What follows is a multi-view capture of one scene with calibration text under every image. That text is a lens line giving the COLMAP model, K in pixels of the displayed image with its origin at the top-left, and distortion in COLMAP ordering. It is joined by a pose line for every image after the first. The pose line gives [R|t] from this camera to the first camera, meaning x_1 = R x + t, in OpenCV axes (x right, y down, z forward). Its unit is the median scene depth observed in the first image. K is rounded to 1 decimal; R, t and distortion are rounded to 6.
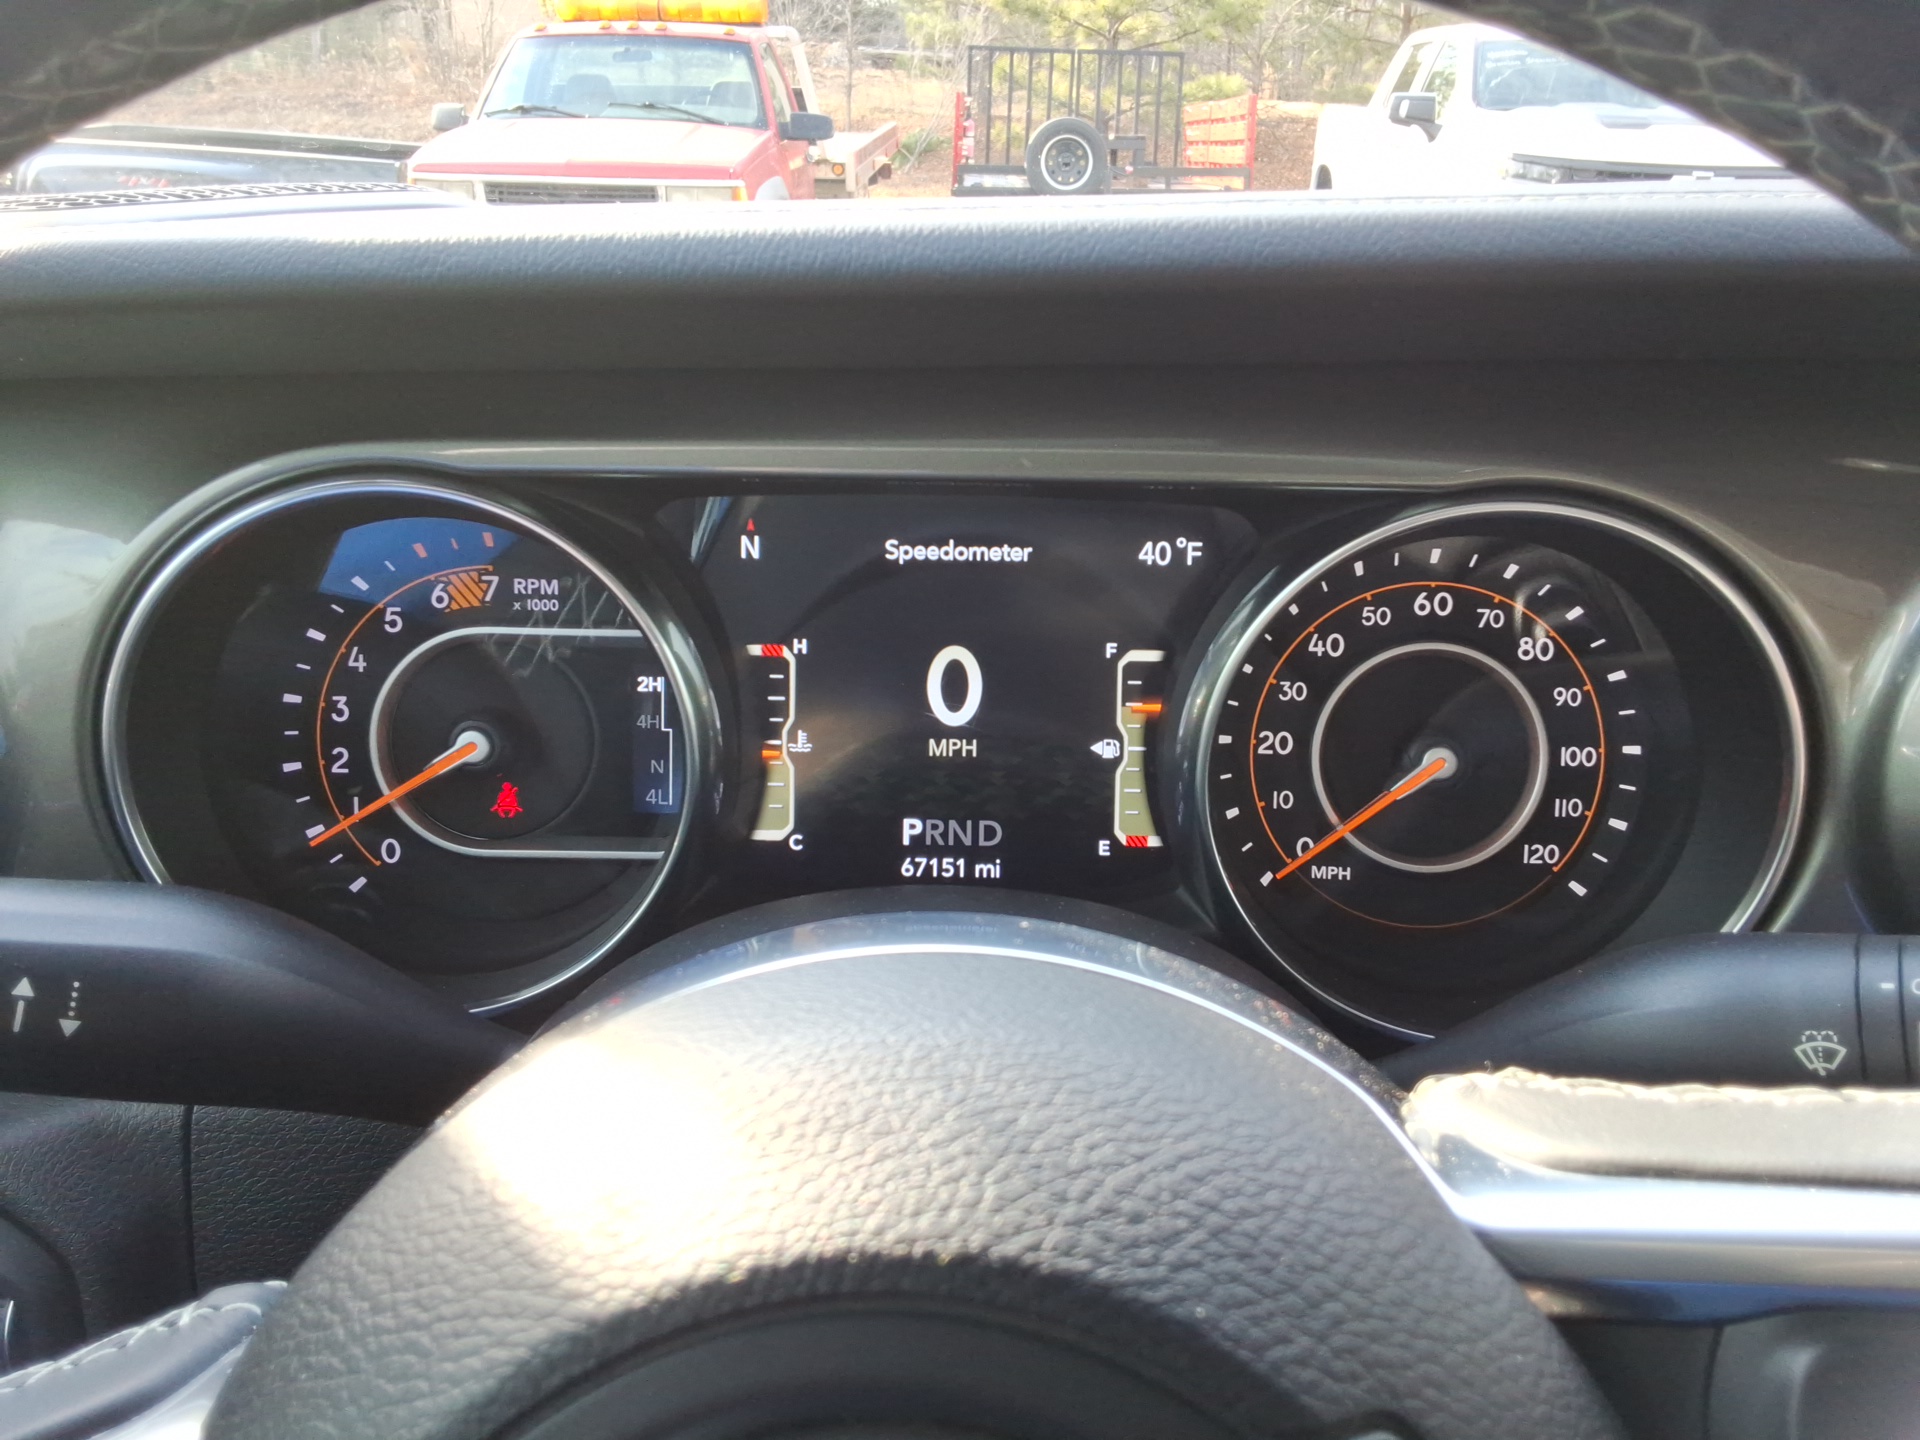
lens RADIAL K [[1561.2, 0, 973.3], [0, 1561.2, 692.0], [0, 0, 1]] dist [0.097494, -0.136310]
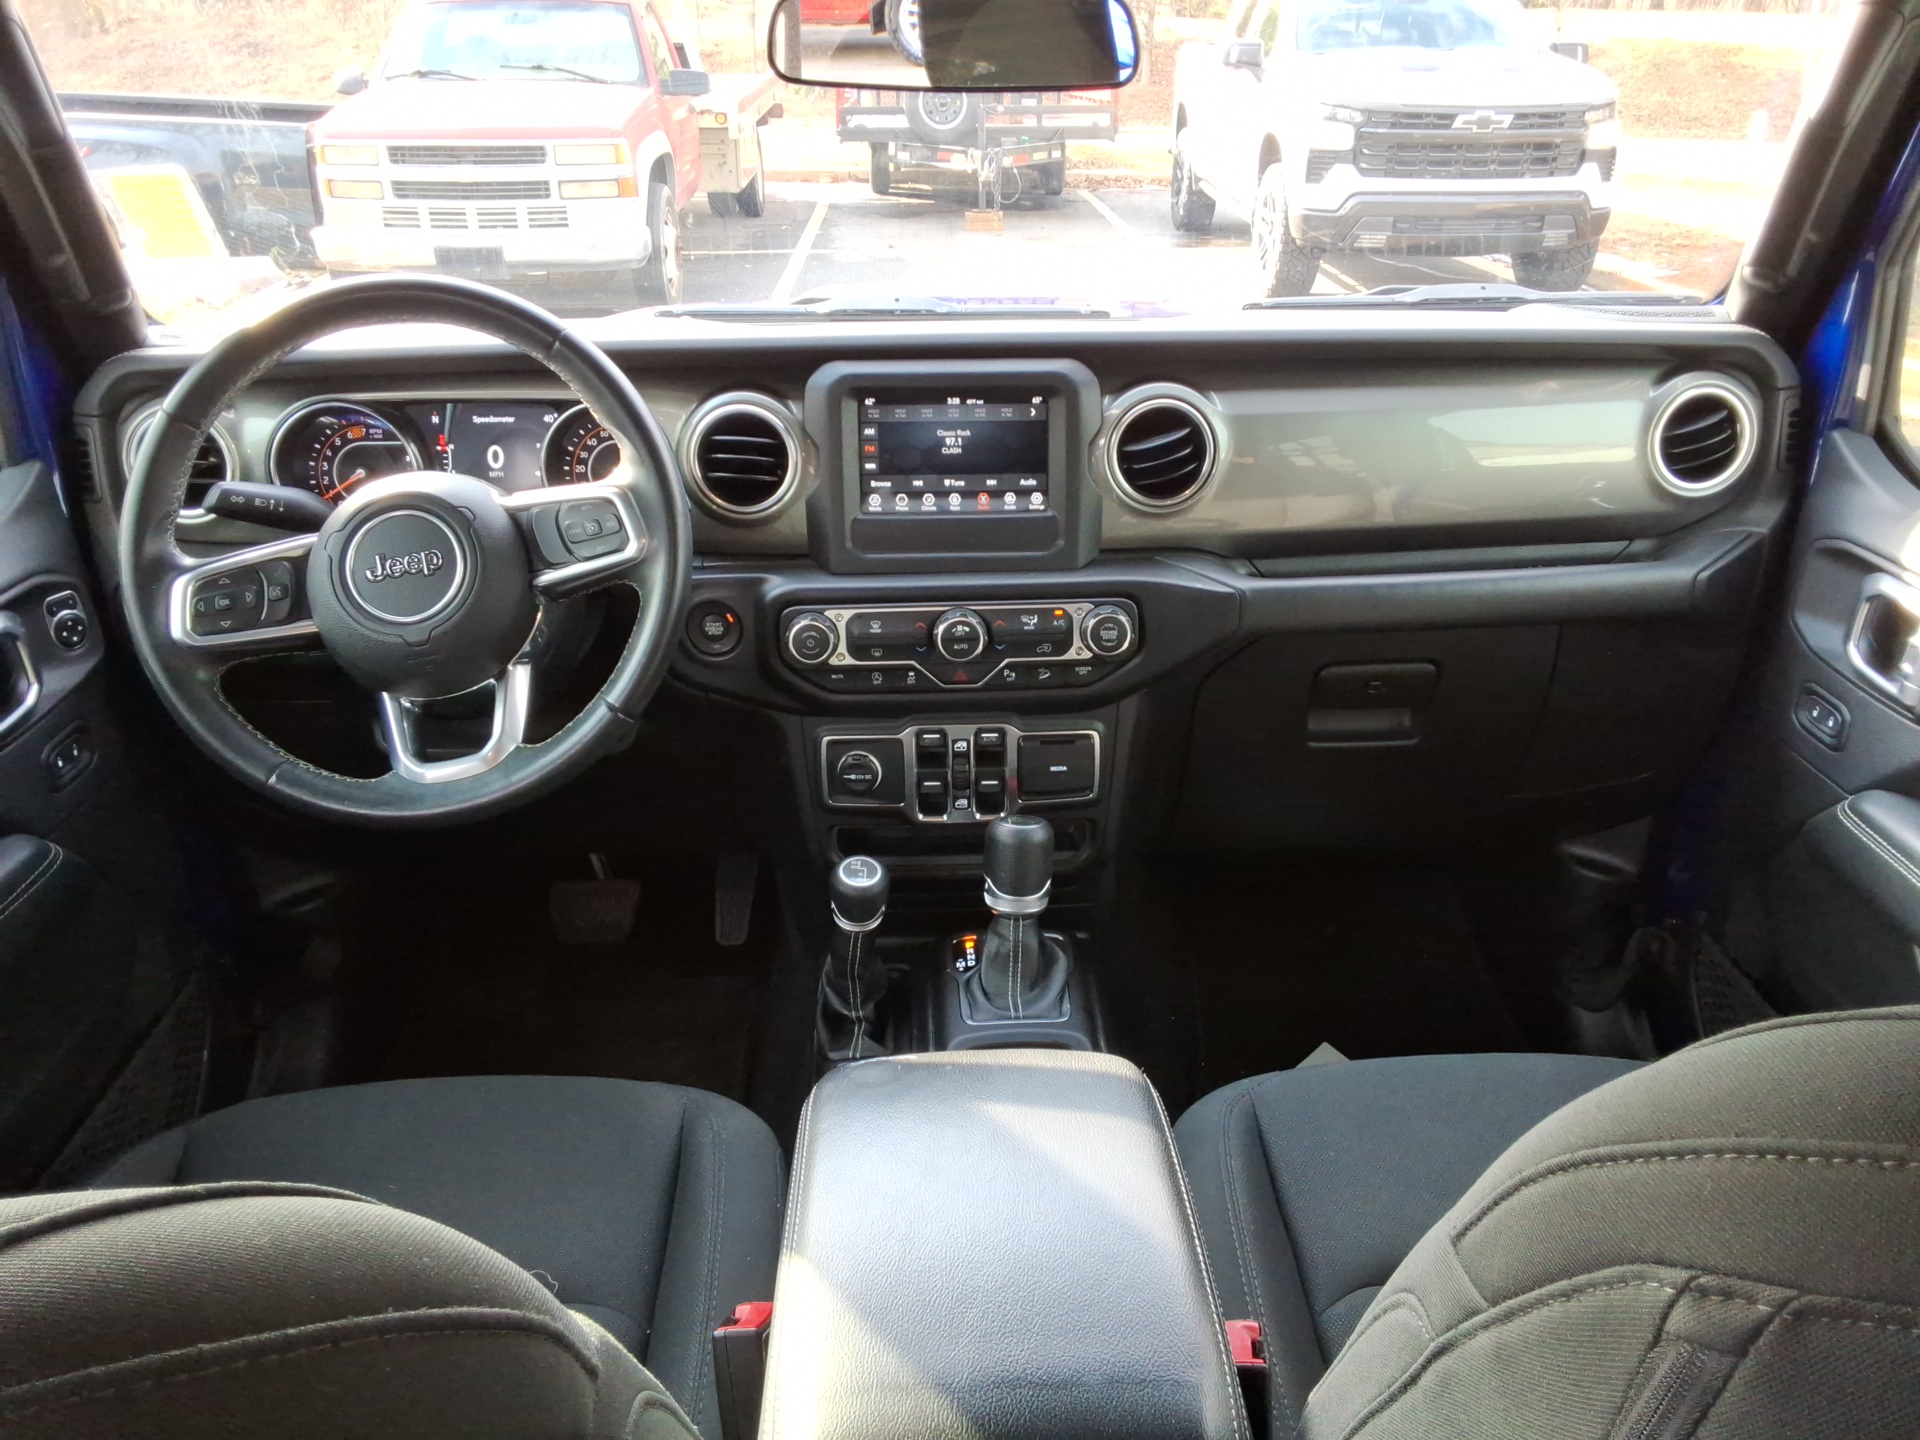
lens RADIAL K [[1561.2, 0, 977.4], [0, 1561.2, 716.7], [0, 0, 1]] dist [0.097494, -0.136310]
pose [[0.998705, -0.037297, 0.034610, 0.978231], [0.035176, 0.997580, 0.059980, 0.425640], [-0.036763, -0.058685, 0.997599, -2.795655]]
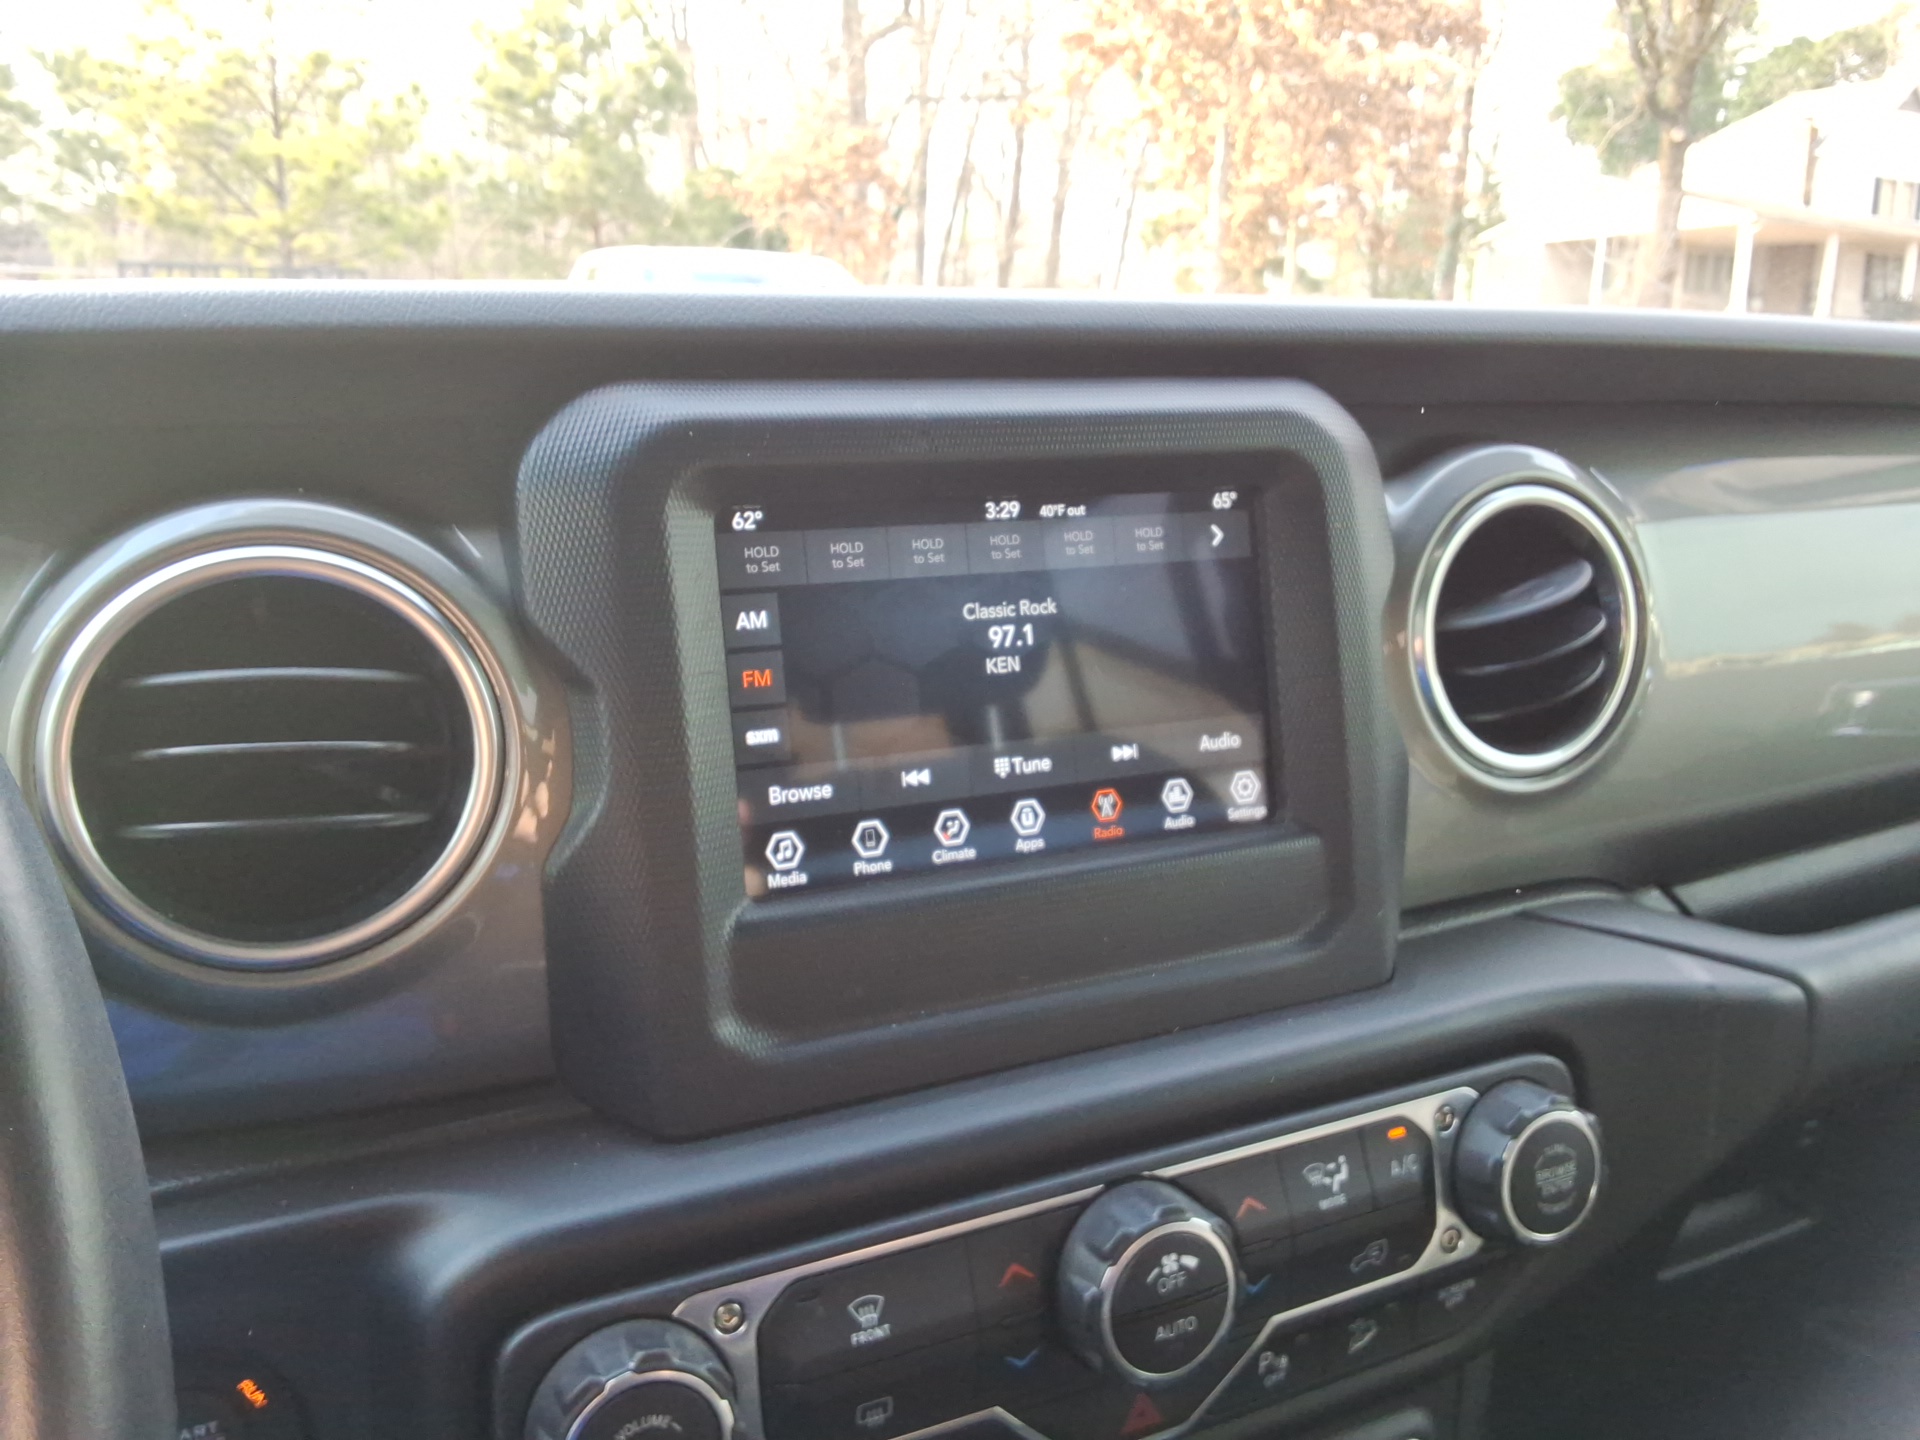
lens RADIAL K [[1561.2, 0, 975.8], [0, 1561.2, 703.6], [0, 0, 1]] dist [0.097494, -0.136310]
pose [[0.899777, -0.112216, 0.421674, 0.576557], [0.162119, 0.983164, -0.084294, 0.152074], [-0.405116, 0.144207, 0.902821, -0.211549]]
